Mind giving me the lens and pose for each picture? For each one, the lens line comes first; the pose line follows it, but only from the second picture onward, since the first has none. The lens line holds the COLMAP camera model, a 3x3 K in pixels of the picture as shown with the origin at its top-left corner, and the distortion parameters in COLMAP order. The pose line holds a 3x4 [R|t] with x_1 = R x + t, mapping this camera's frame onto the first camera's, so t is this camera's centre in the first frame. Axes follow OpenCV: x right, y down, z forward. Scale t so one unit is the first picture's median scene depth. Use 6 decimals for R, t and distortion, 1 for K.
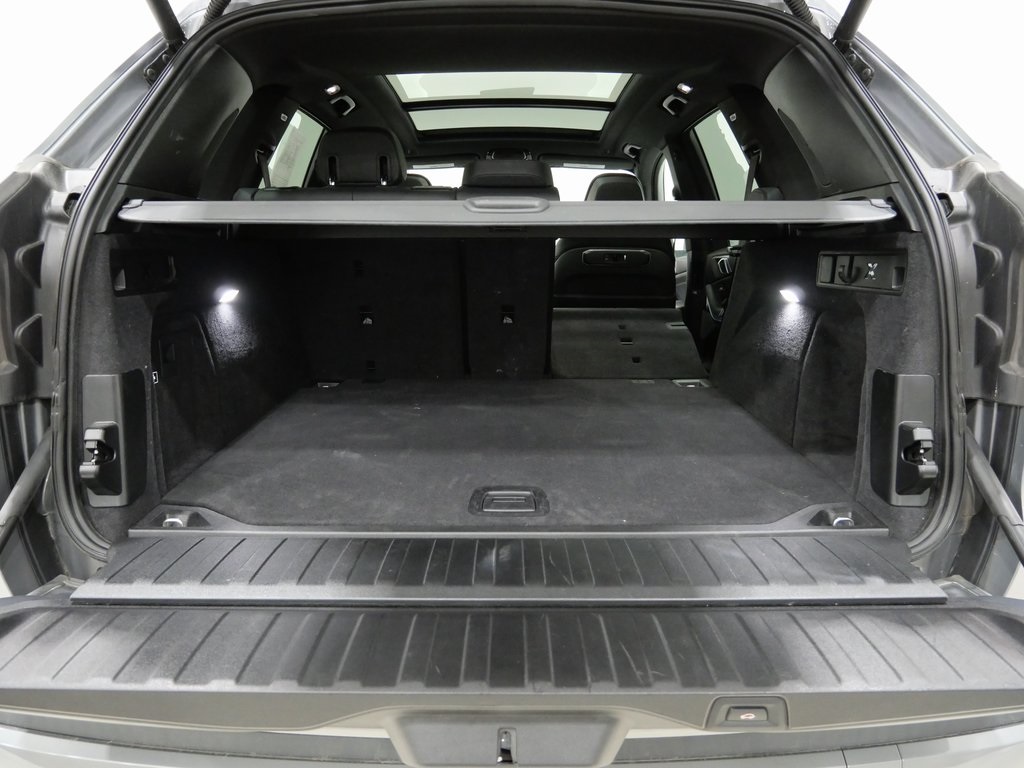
lens RADIAL K [[741.4, 0, 513.3], [0, 741.4, 384.3], [0, 0, 1]] dist [-0.042873, 0.004673]
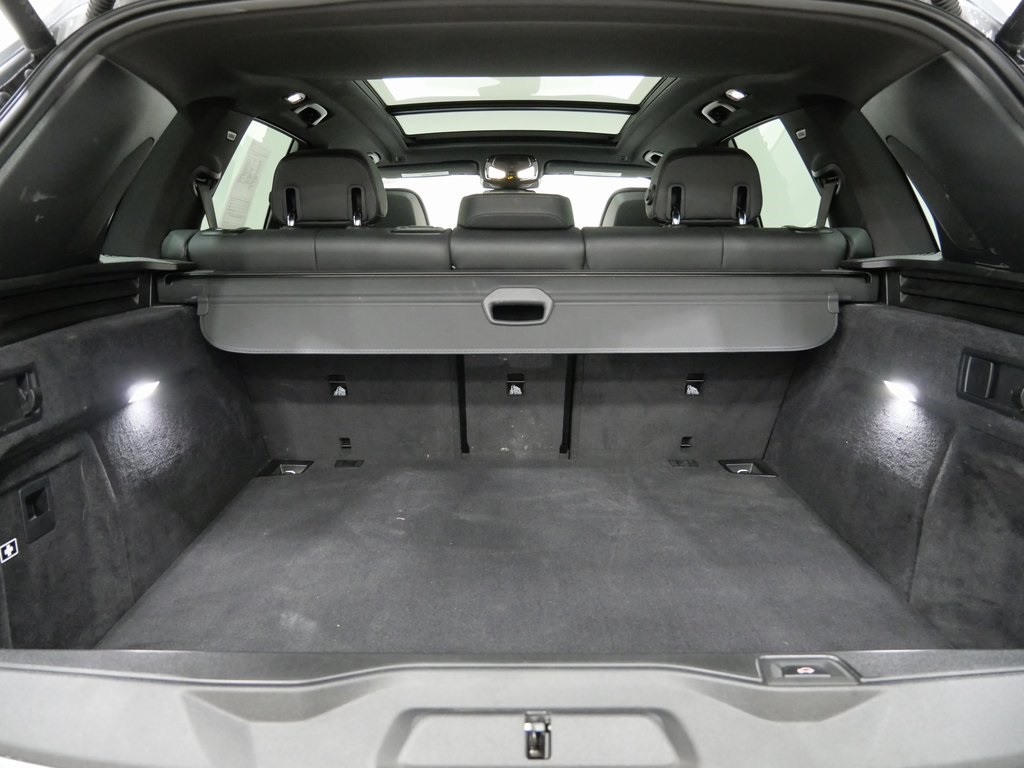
lens RADIAL K [[741.4, 0, 506.9], [0, 741.4, 385.9], [0, 0, 1]] dist [-0.042873, 0.004673]
pose [[0.999983, -0.002042, -0.005489, -0.016892], [0.002170, 0.999726, 0.023319, -0.154567], [0.005440, -0.023330, 0.999713, 0.284197]]
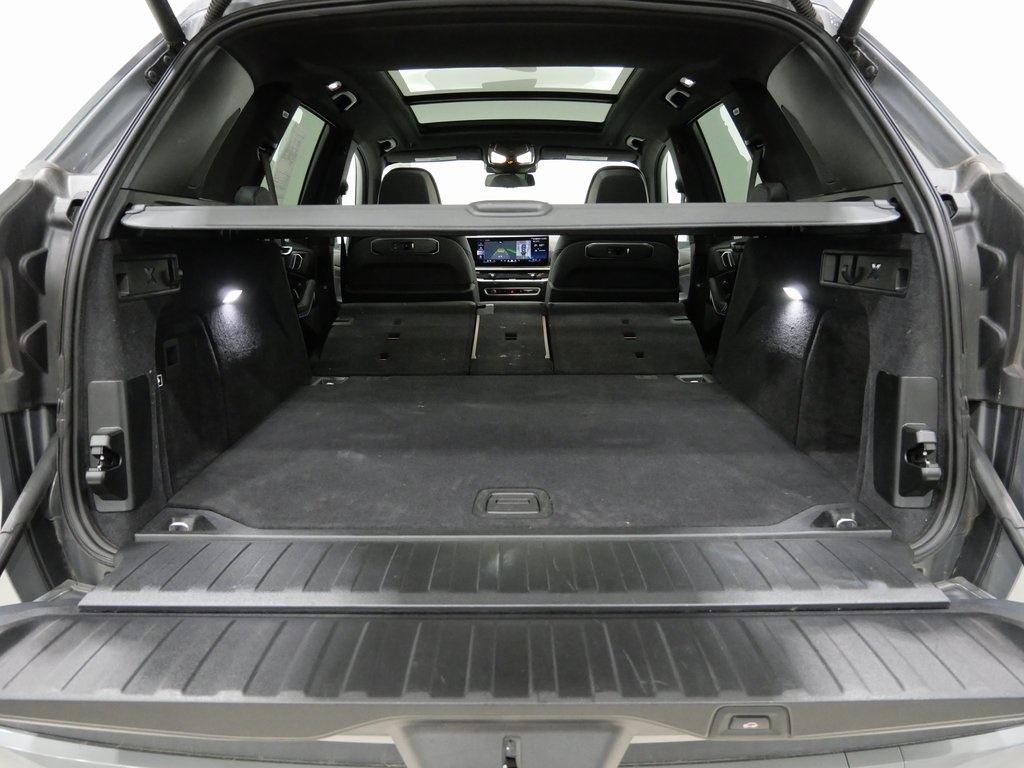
lens RADIAL K [[741.4, 0, 513.3], [0, 741.4, 381.7], [0, 0, 1]] dist [-0.042873, 0.004673]
pose [[0.999977, -0.004764, -0.004906, 0.000383], [0.004825, 0.999910, 0.012509, -0.015653], [0.004846, -0.012532, 0.999910, -0.001373]]
